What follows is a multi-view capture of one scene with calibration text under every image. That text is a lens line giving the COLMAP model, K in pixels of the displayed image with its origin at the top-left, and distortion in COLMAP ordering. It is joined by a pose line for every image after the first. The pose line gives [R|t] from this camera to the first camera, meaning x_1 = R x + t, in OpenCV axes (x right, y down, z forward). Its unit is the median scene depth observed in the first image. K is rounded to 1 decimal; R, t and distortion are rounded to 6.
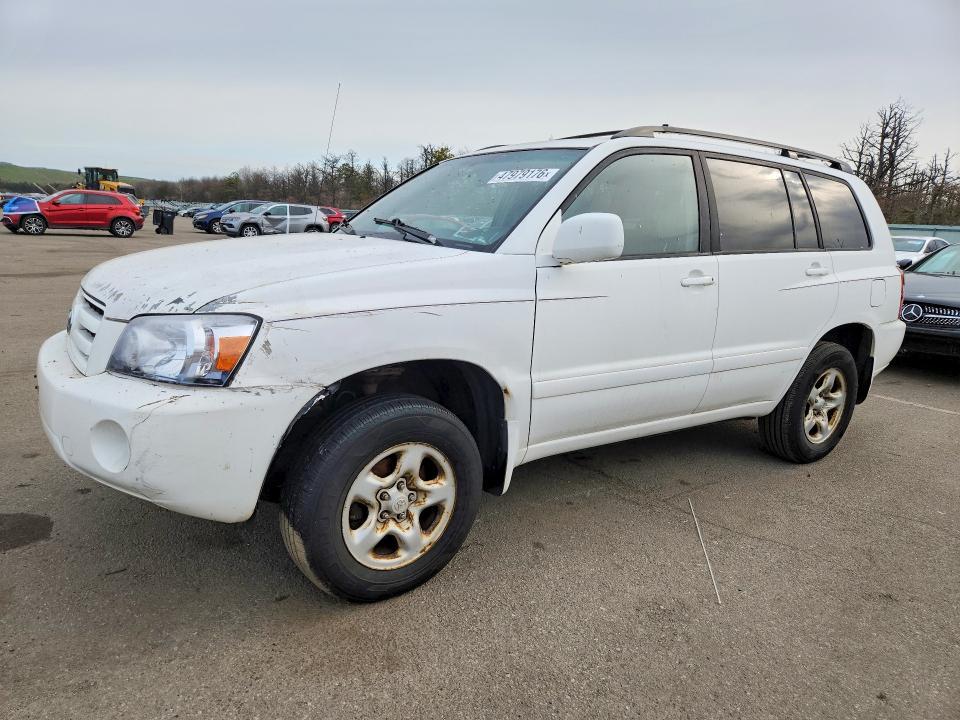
lens RADIAL K [[645.6, 0, 480.0], [0, 645.6, 360.0], [0, 0, 1]] dist [0.021696, -0.001484]
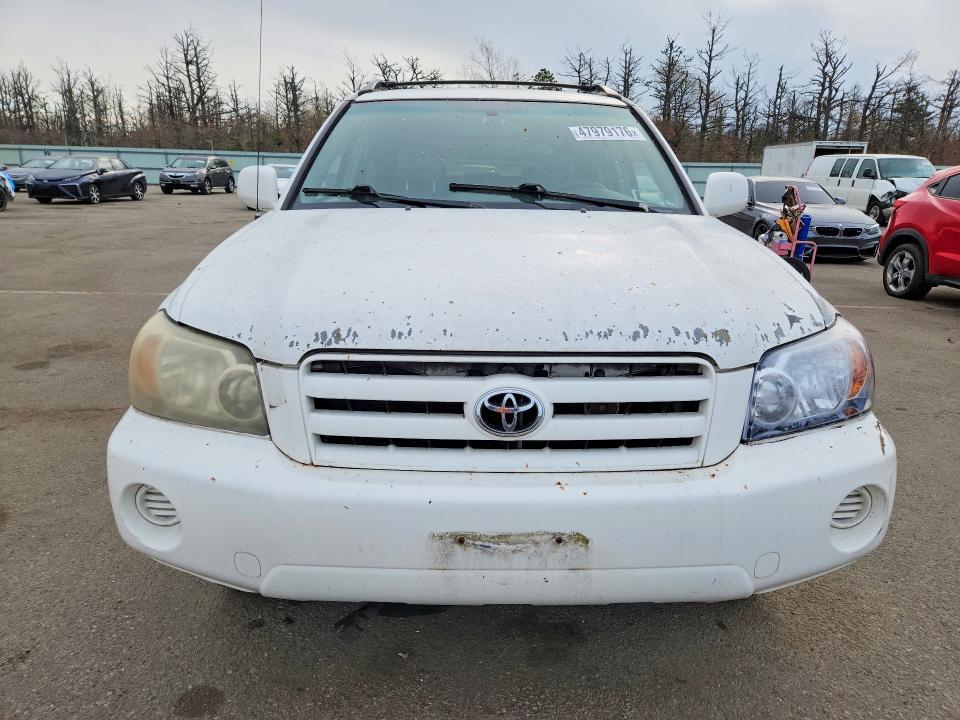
lens RADIAL K [[645.6, 0, 480.0], [0, 645.6, 360.0], [0, 0, 1]] dist [0.021696, -0.001484]
pose [[0.558666, -0.266920, 0.785269, -0.125842], [0.180983, 0.963215, 0.198648, -0.025781], [-0.809406, 0.031143, 0.586423, 0.083613]]
